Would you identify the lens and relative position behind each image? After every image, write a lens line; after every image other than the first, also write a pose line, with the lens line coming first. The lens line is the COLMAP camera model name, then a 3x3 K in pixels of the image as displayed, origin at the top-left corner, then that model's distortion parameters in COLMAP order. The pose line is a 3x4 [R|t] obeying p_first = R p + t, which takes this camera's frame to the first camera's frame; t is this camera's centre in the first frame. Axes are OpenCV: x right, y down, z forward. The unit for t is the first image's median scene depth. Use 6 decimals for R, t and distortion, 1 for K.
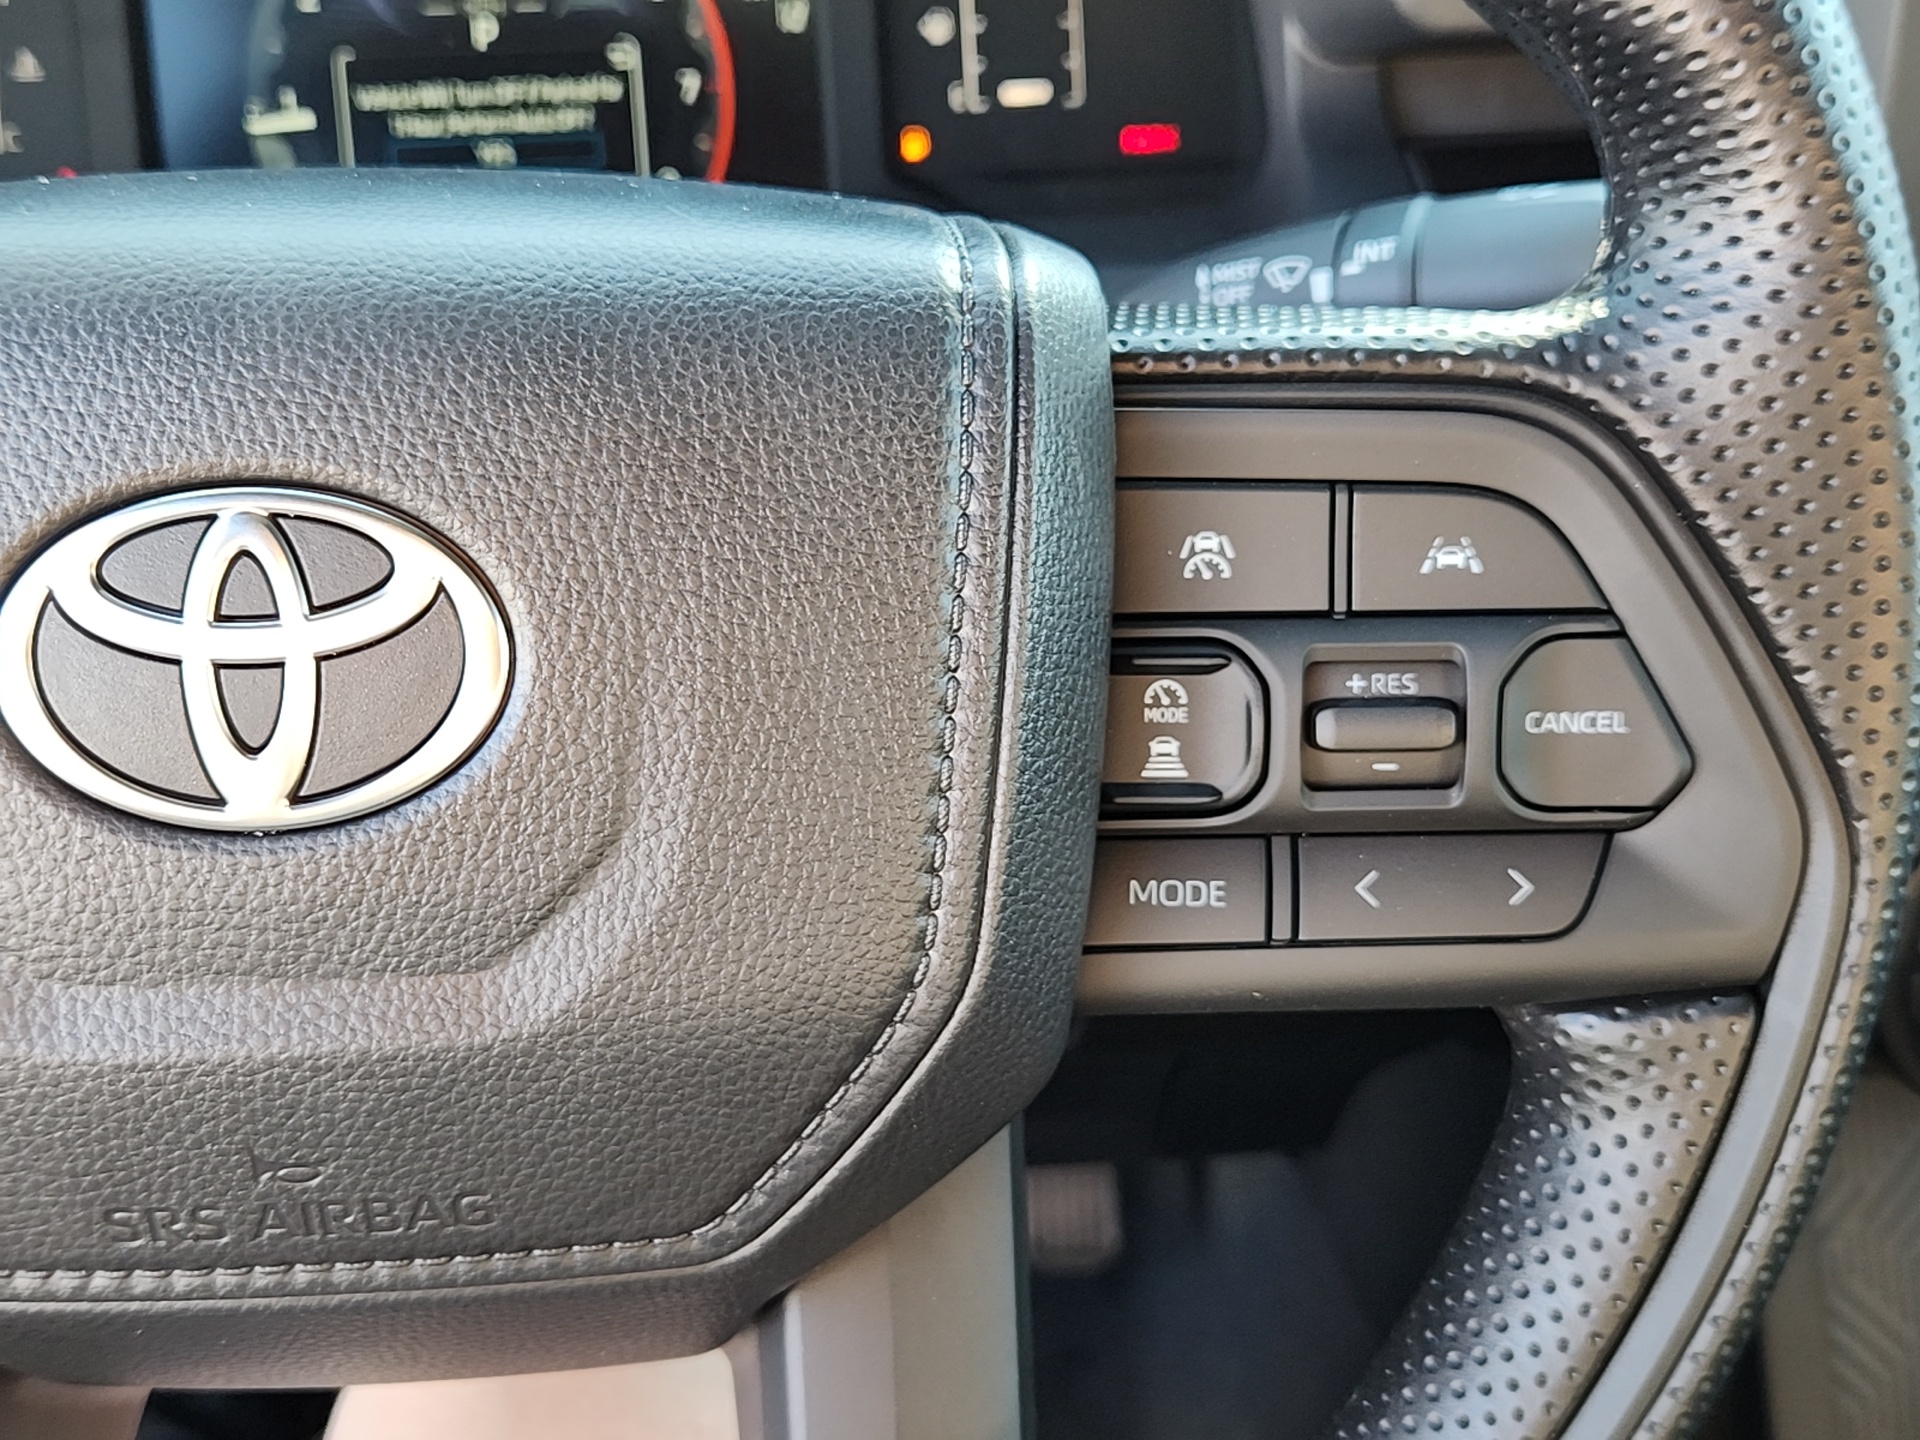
lens RADIAL K [[2074.3, 0, 960.0], [0, 2074.3, 720.0], [0, 0, 1]] dist [0.047654, -0.075545]
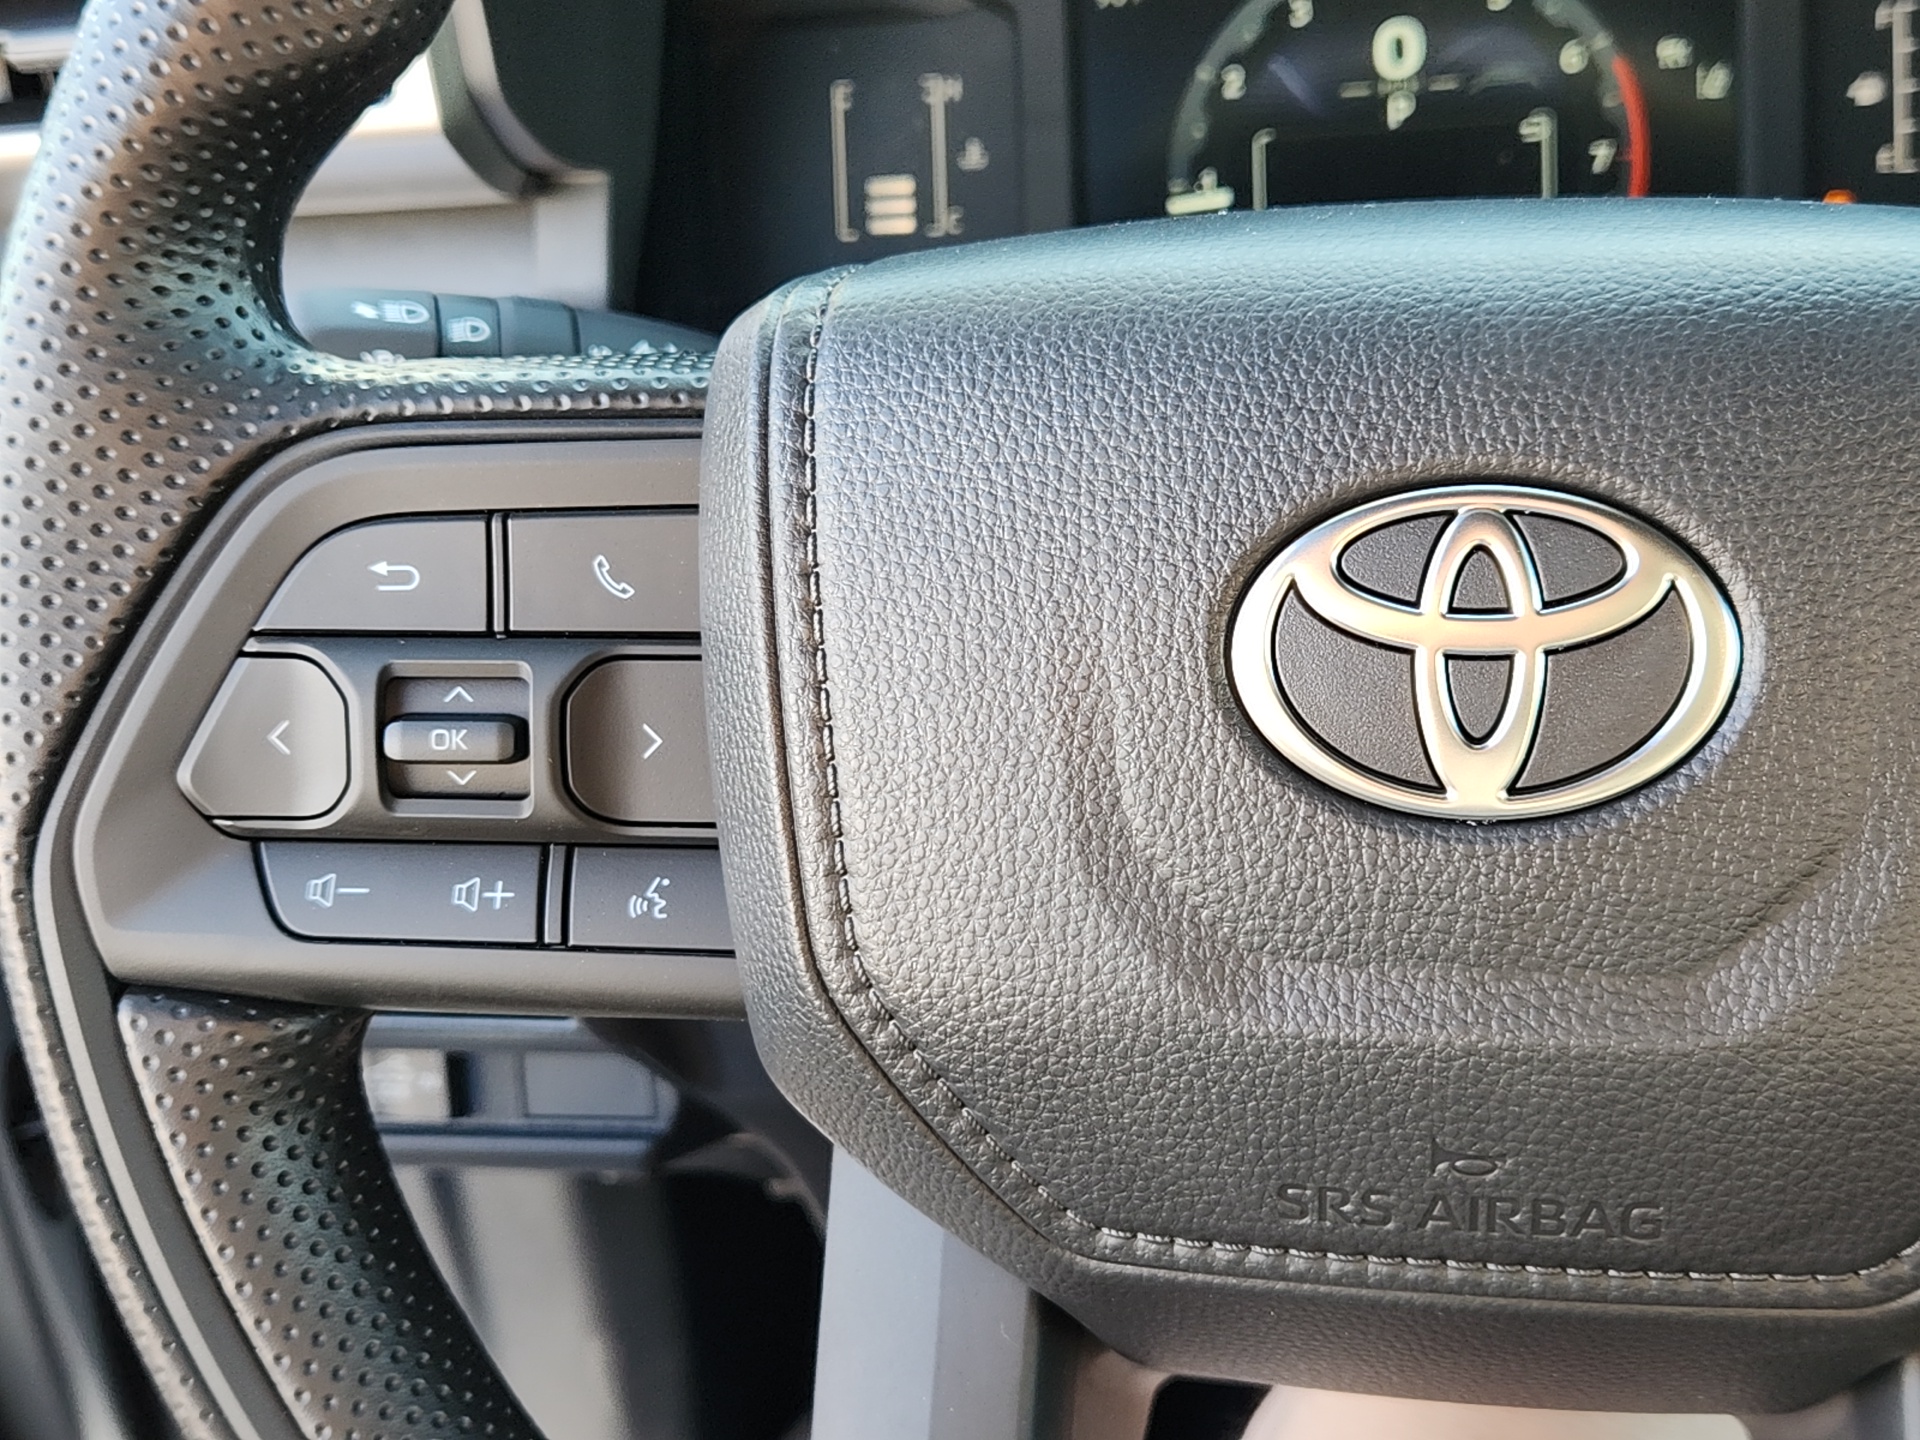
lens RADIAL K [[2074.3, 0, 960.0], [0, 2074.3, 720.0], [0, 0, 1]] dist [0.047654, -0.075545]
pose [[0.970117, 0.036713, -0.239845, -0.335562], [-0.052068, 0.996958, -0.057998, 0.076212], [0.236986, 0.068753, 0.969077, -0.051050]]
